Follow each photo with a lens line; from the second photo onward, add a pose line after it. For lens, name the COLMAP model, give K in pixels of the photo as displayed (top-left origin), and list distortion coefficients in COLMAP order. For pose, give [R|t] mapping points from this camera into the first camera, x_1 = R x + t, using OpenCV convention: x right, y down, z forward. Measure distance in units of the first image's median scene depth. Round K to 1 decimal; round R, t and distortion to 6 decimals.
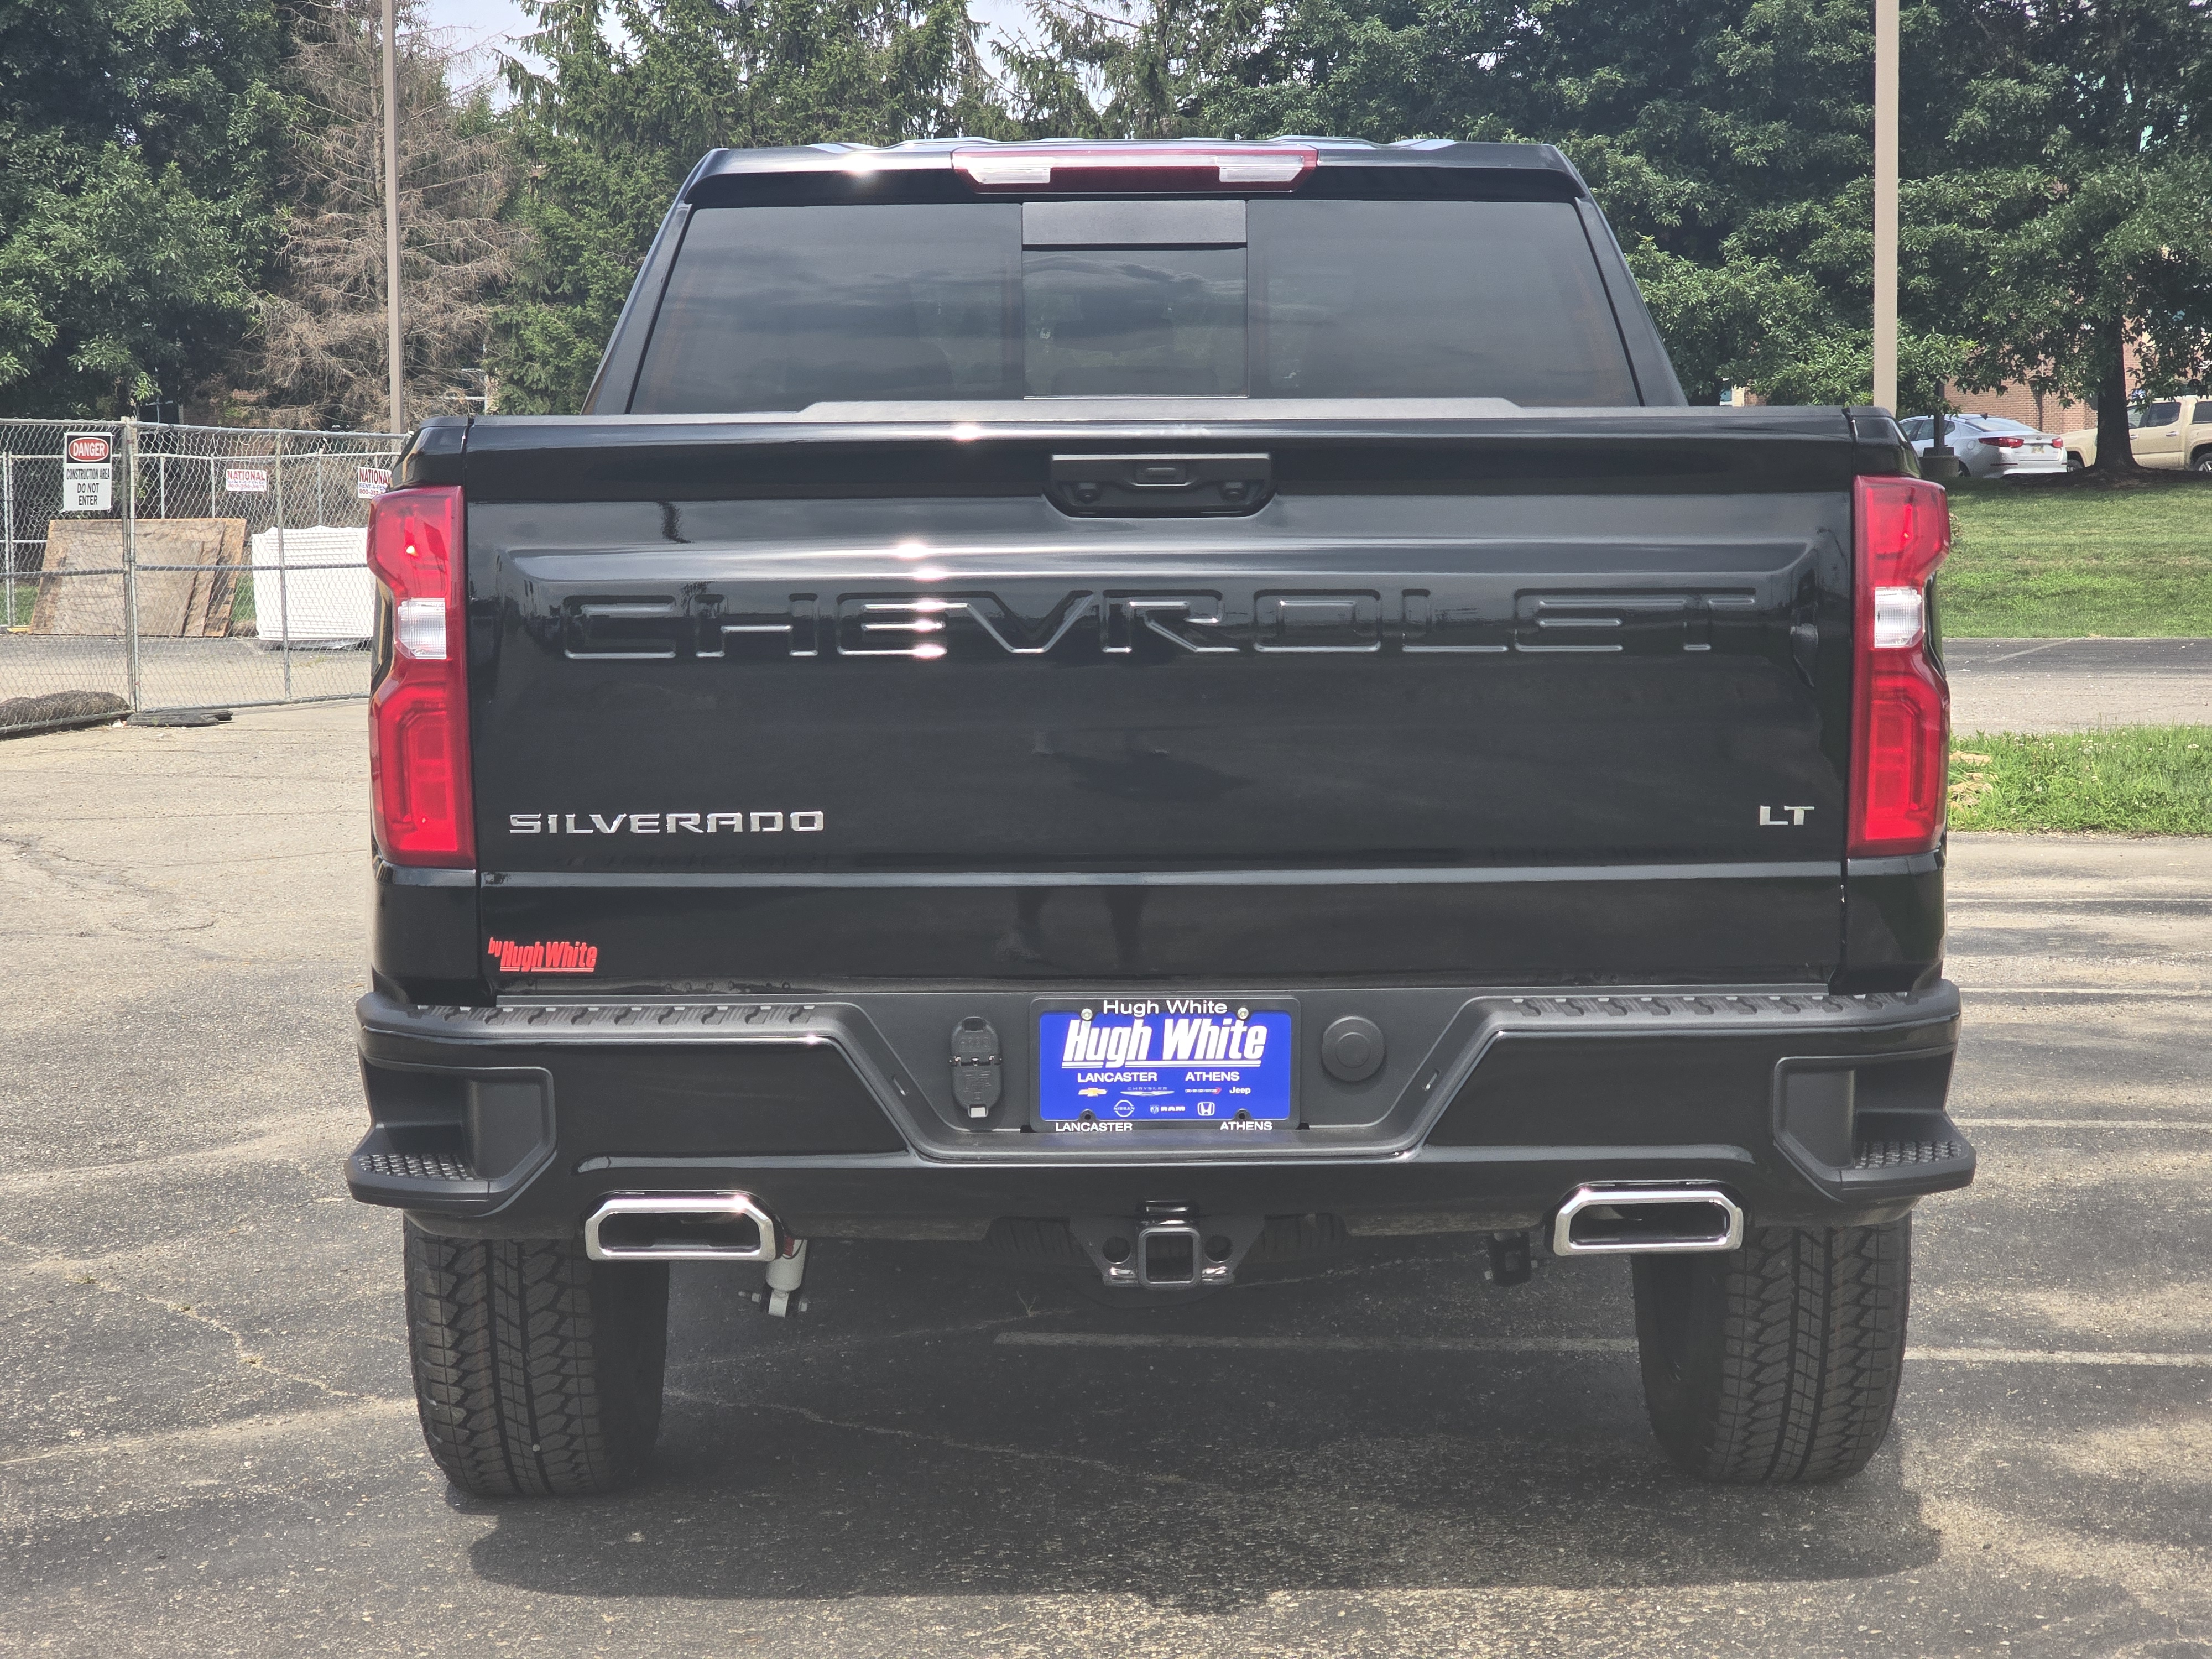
lens RADIAL K [[4292.9, 0, 1106.0], [0, 4292.9, 829.5], [0, 0, 1]] dist [-0.405399, 2.779013]
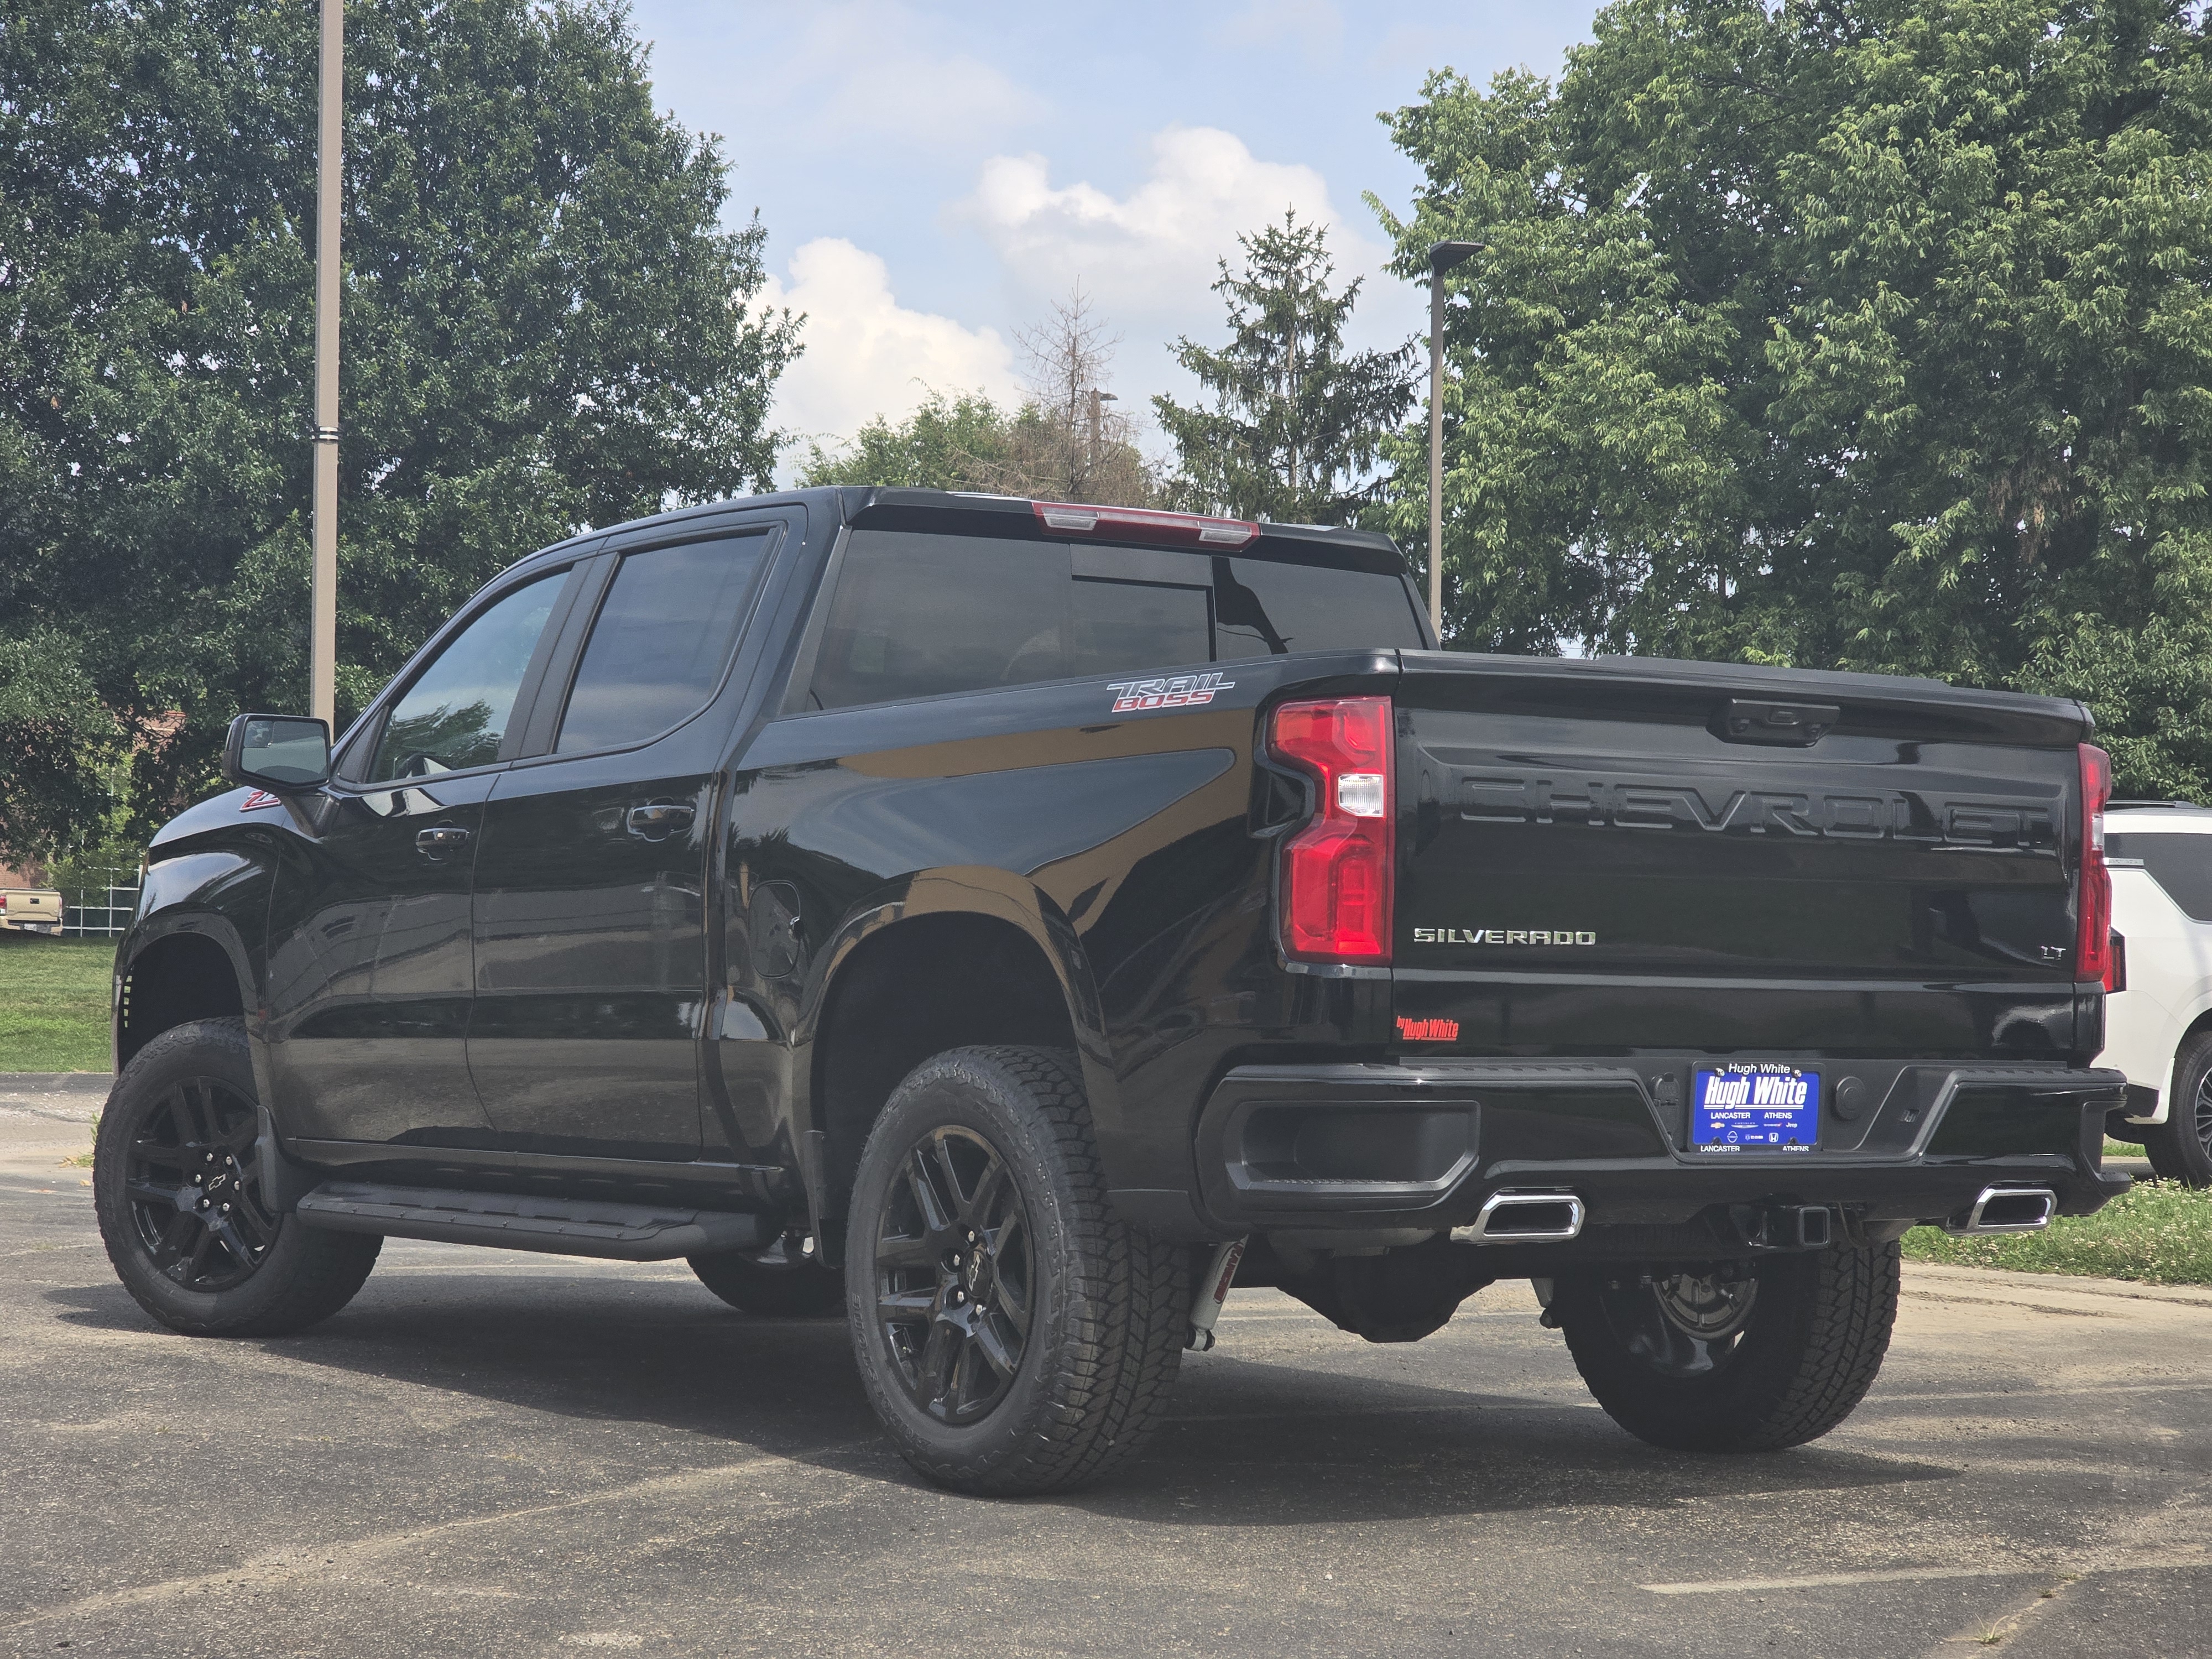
lens RADIAL K [[4266.3, 0, 1030.4], [0, 4266.3, 837.3], [0, 0, 1]] dist [-0.783716, 10.454338]
pose [[0.847516, 0.043845, 0.528956, -0.990439], [0.016508, 0.993923, -0.108836, 0.117225], [-0.530513, 0.100972, 0.841642, -0.122632]]
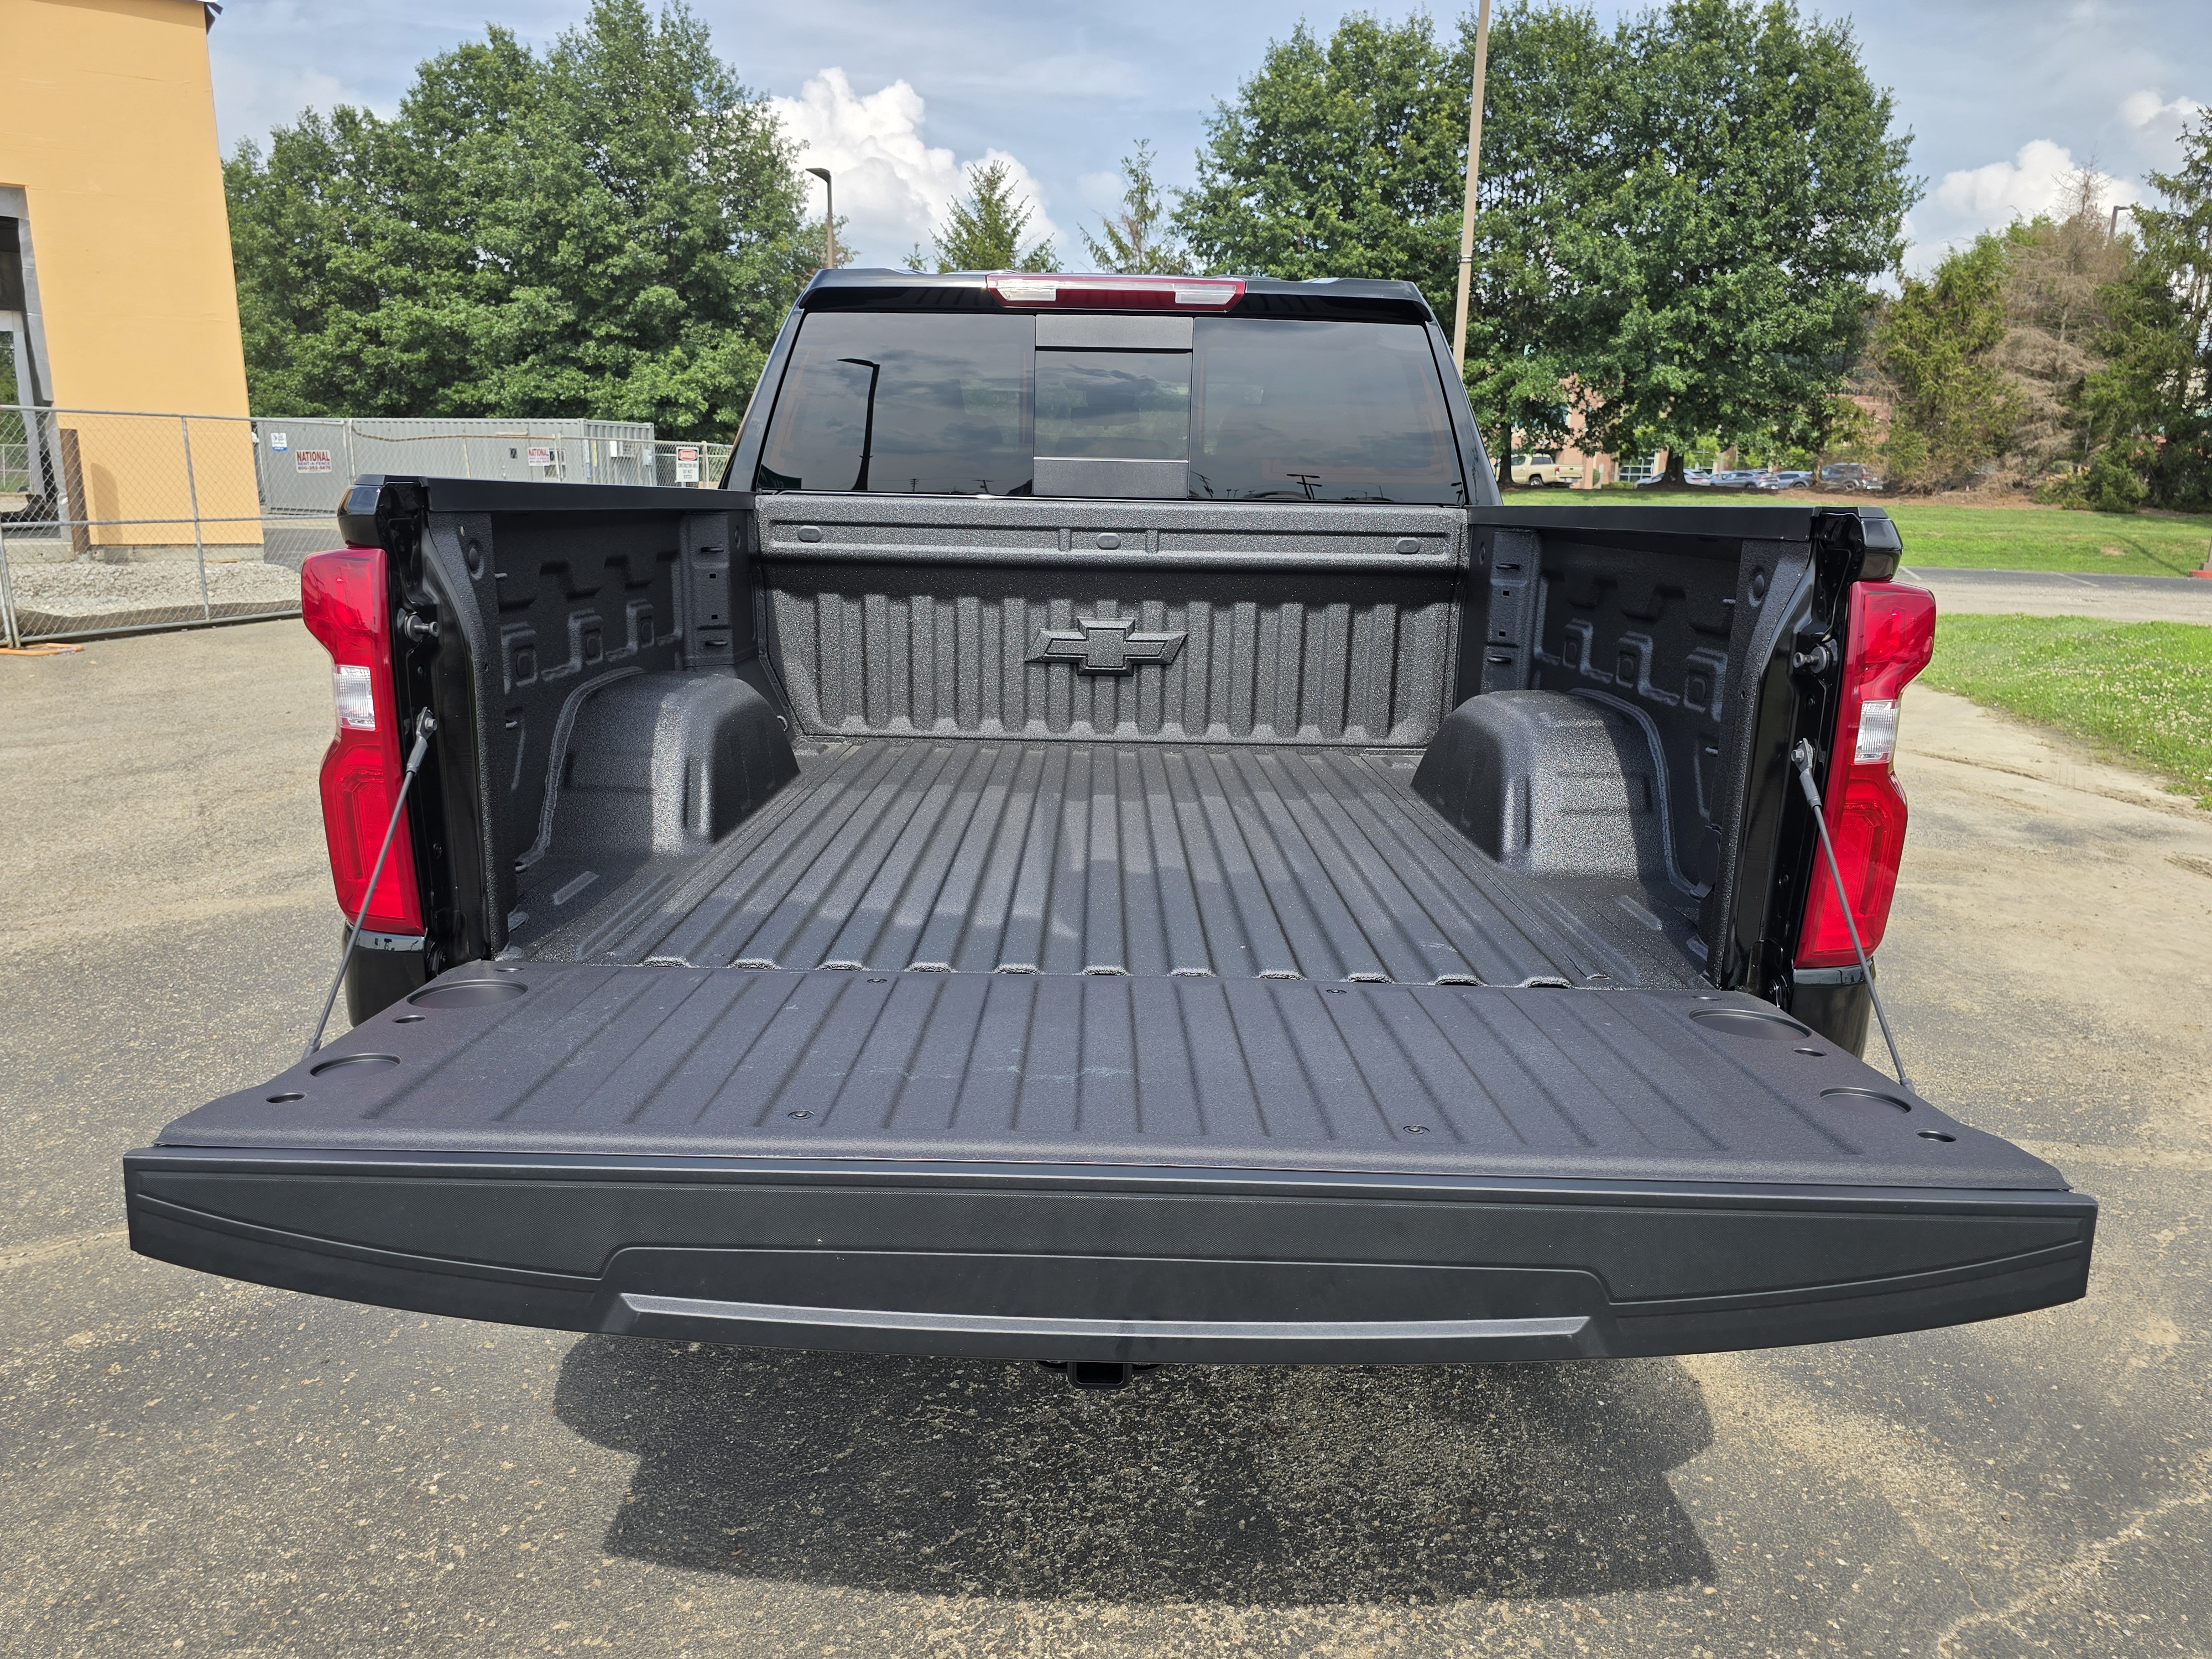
lens RADIAL K [[1495.4, 0, 1091.2], [0, 1495.4, 855.7], [0, 0, 1]] dist [0.028398, -0.019148]
pose [[0.999501, 0.030562, -0.008010, 0.011381], [-0.028805, 0.985646, 0.166347, -0.072927], [0.012979, -0.166033, 0.986035, 0.651836]]
